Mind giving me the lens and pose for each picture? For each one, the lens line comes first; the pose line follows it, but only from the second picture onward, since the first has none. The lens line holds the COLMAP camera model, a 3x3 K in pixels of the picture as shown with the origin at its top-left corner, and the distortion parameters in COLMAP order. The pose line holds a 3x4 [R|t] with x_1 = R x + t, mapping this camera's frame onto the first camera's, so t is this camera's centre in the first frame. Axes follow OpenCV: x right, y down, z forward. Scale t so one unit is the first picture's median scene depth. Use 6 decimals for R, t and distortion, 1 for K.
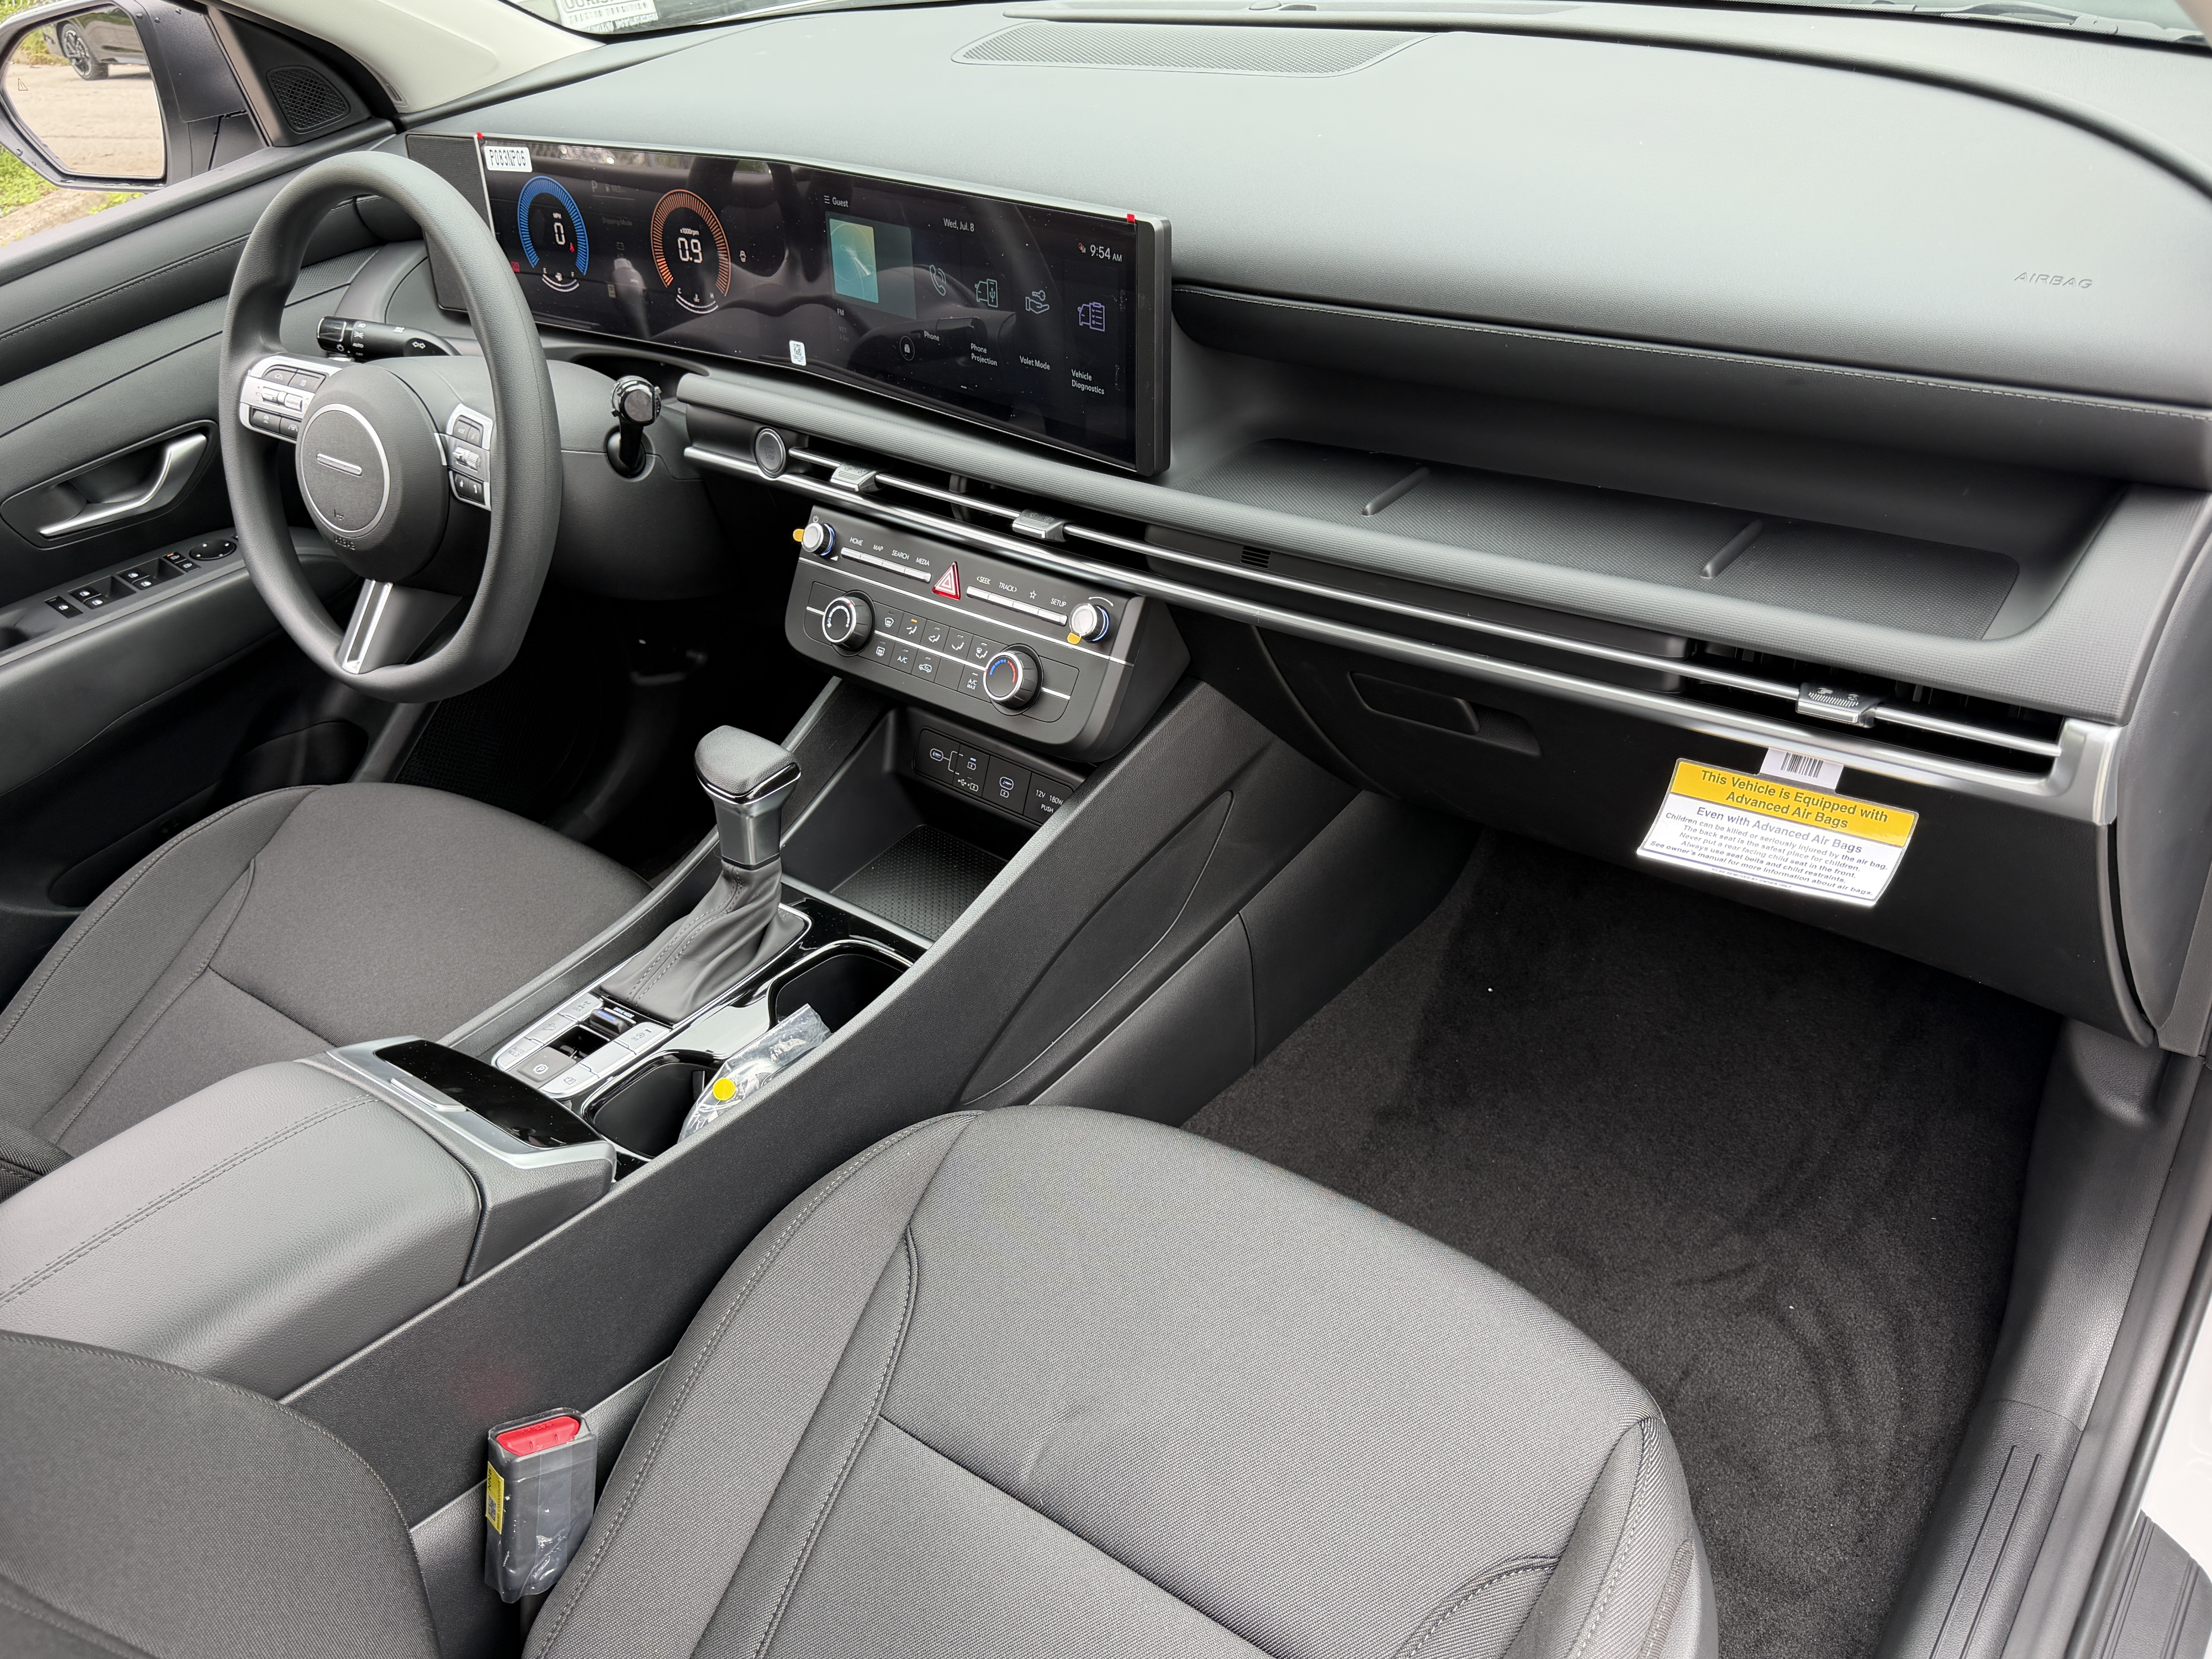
lens RADIAL K [[1738.8, 0, 1097.1], [0, 1738.8, 842.2], [0, 0, 1]] dist [0.070350, -0.073822]
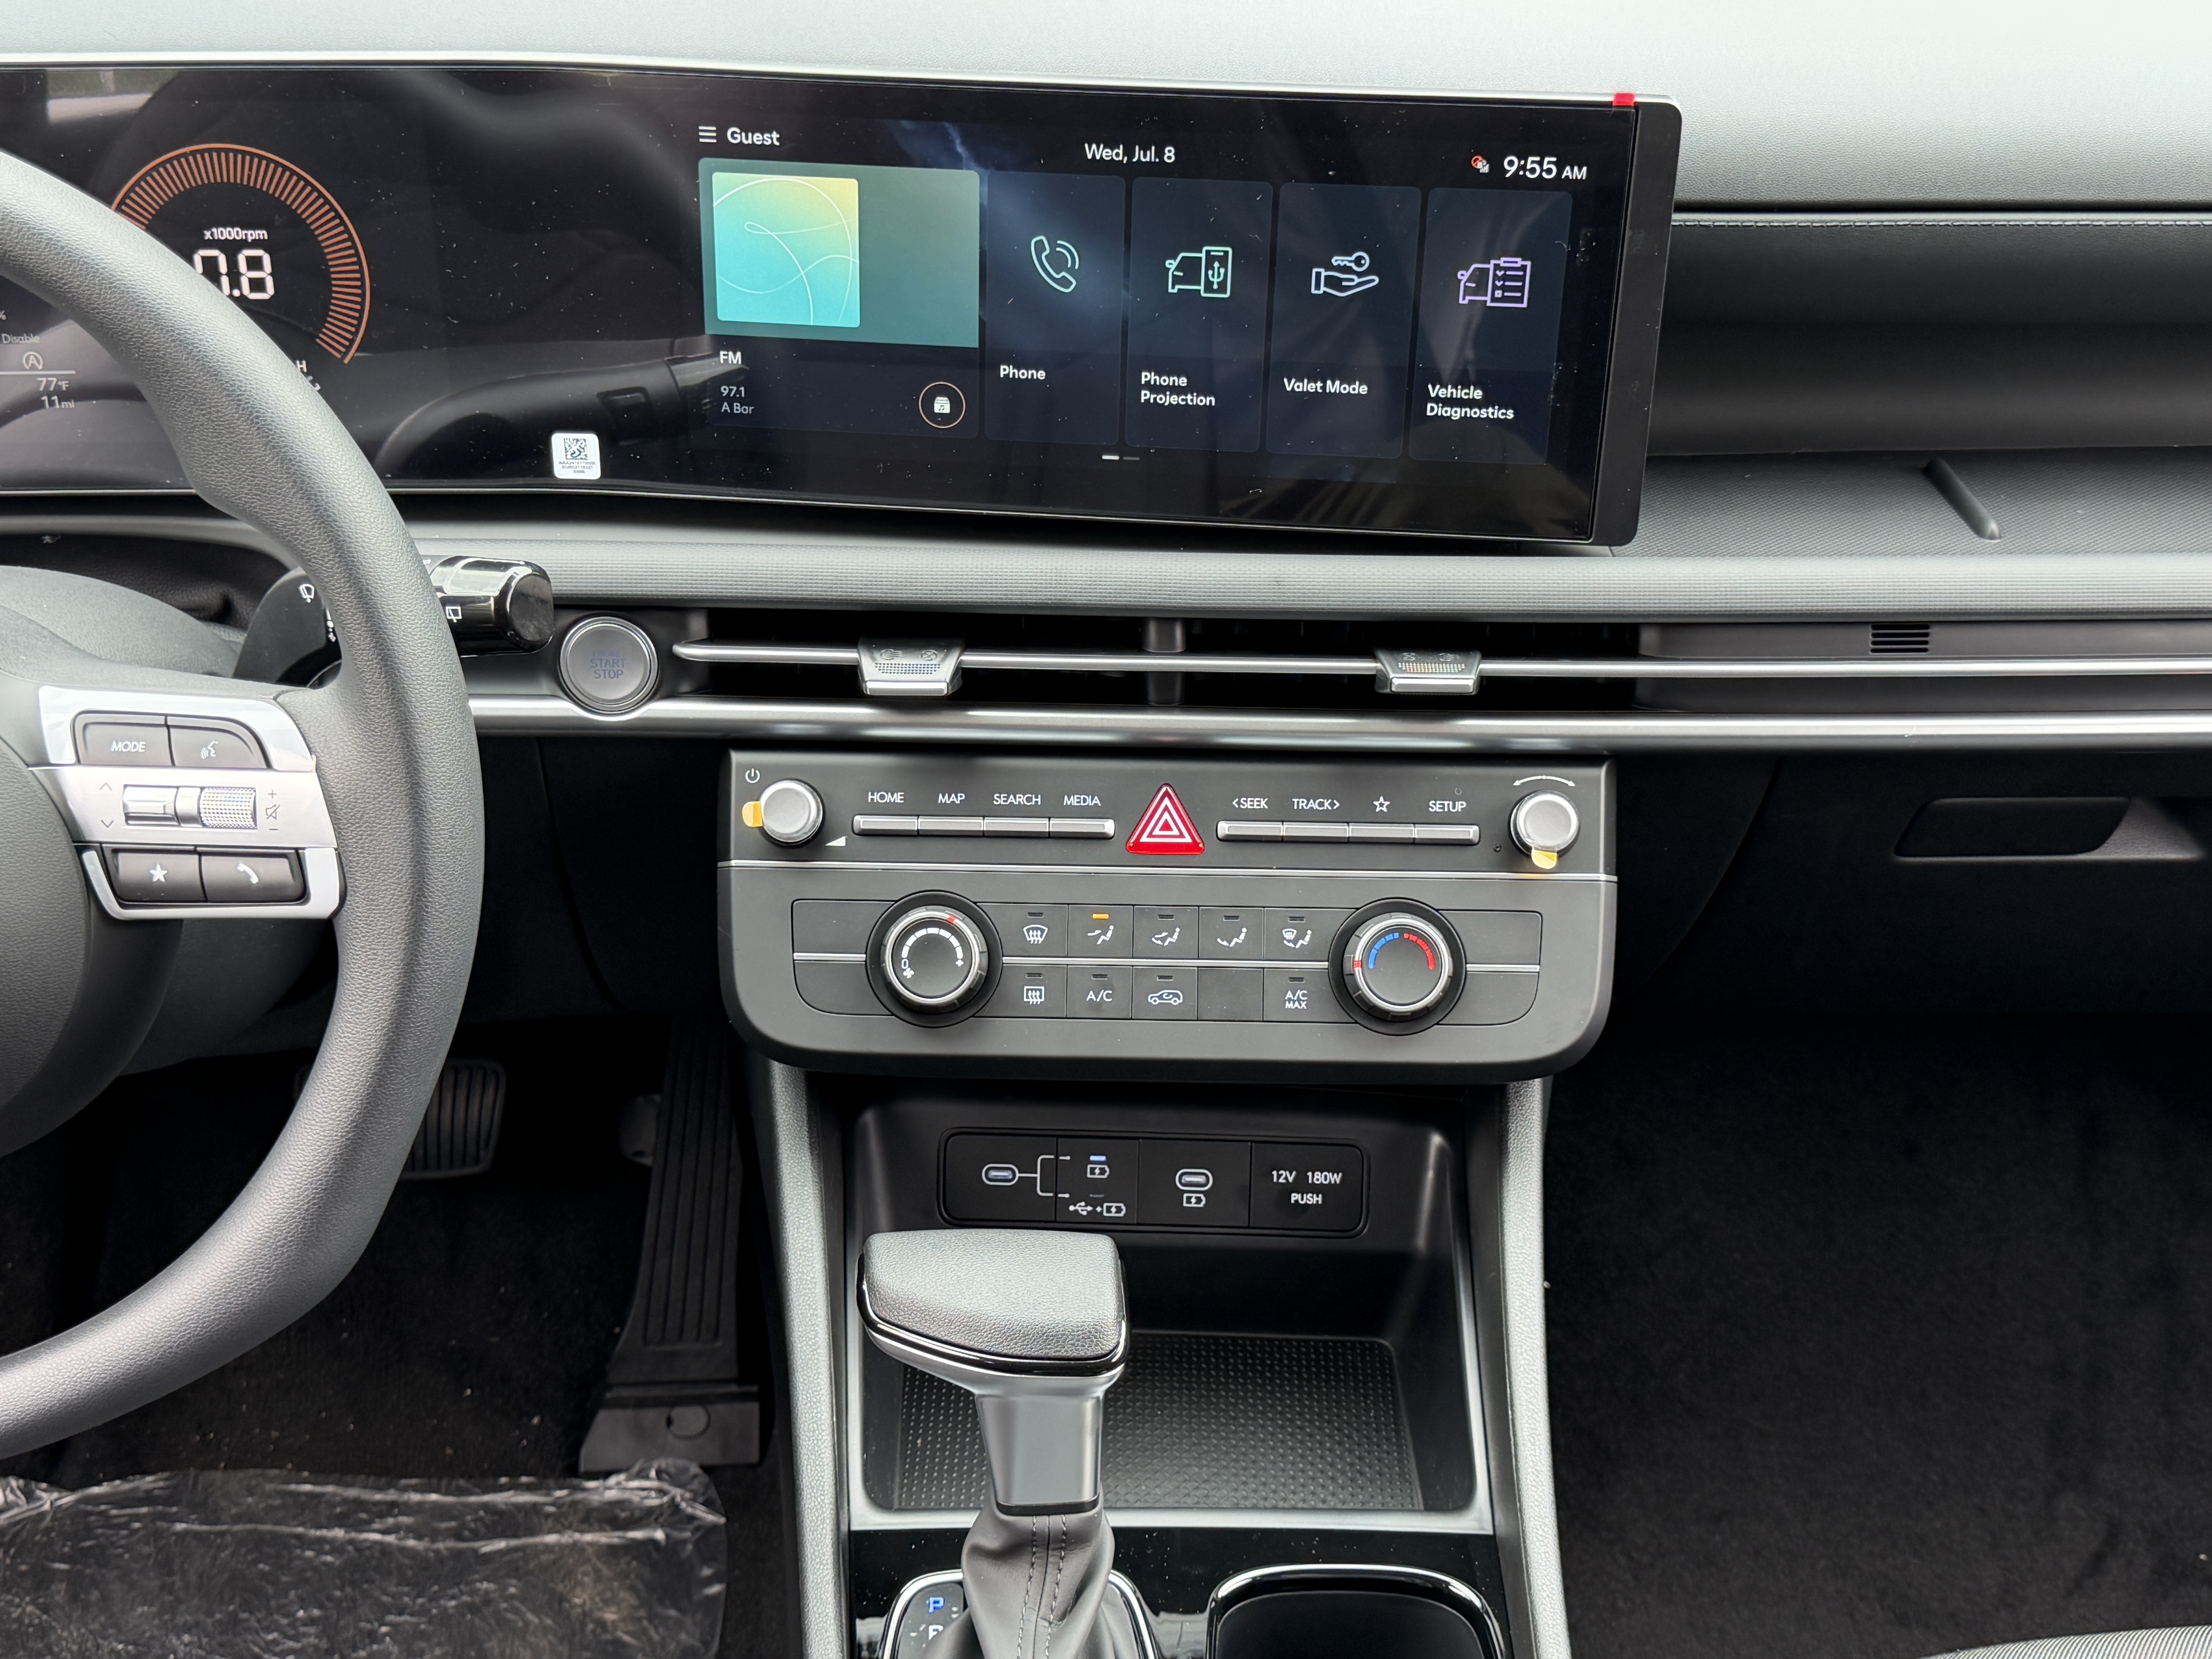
lens RADIAL K [[2636.8, 0, 1092.7], [0, 2636.8, 843.5], [0, 0, 1]] dist [0.092458, 0.000000]
pose [[0.755582, -0.228584, 0.613877, -0.589398], [0.286149, 0.958174, 0.004585, -0.156231], [-0.589249, 0.172196, 0.789388, 0.404605]]
